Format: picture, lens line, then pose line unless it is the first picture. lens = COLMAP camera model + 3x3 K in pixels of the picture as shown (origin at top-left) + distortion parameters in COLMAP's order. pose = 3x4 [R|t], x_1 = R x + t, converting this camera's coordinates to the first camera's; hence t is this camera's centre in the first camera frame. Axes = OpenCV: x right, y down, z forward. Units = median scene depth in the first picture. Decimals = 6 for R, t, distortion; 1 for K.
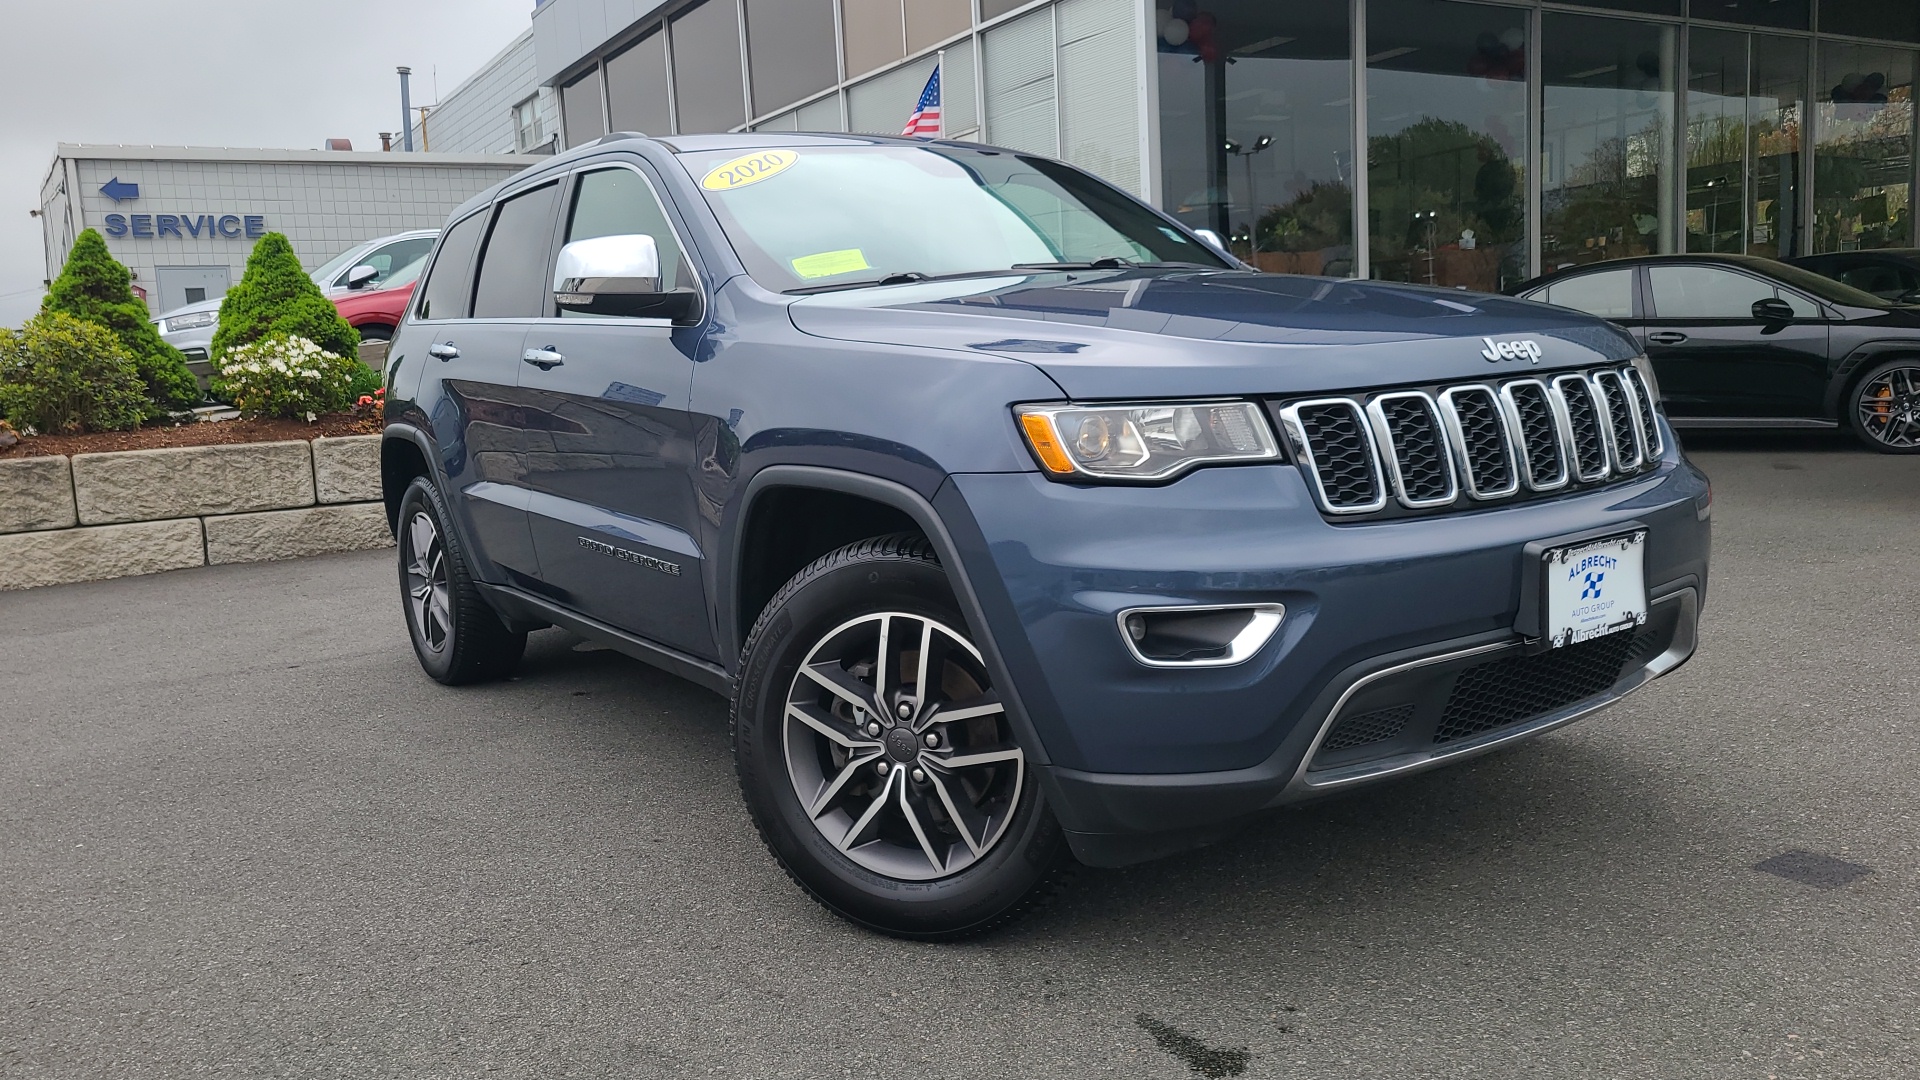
lens RADIAL K [[1440.7, 0, 960.0], [0, 1440.7, 540.0], [0, 0, 1]] dist [0.060591, -0.039293]
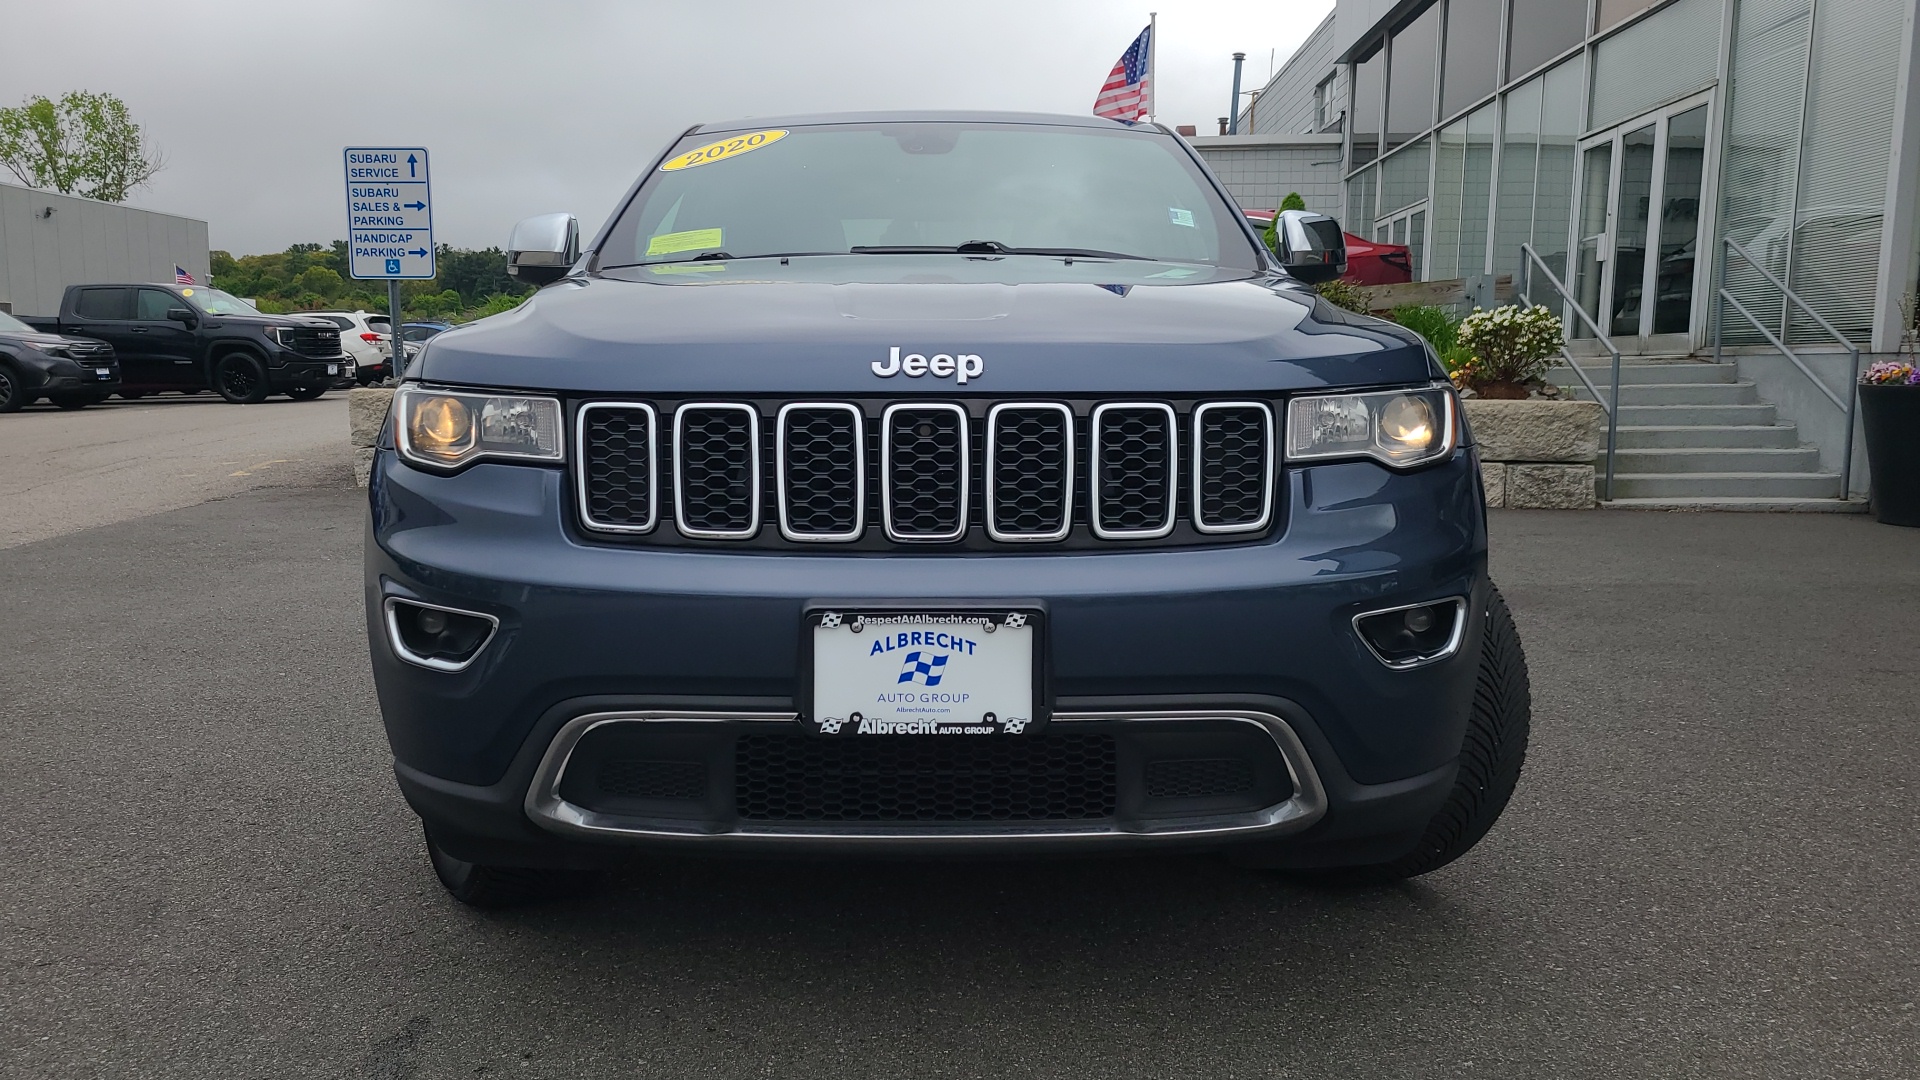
lens RADIAL K [[1440.7, 0, 960.0], [0, 1440.7, 540.0], [0, 0, 1]] dist [0.060591, -0.039293]
pose [[0.810202, 0.132368, -0.571010, 0.289139], [-0.124263, 0.990813, 0.053368, -0.026670], [0.572828, 0.027716, 0.819207, 0.120997]]
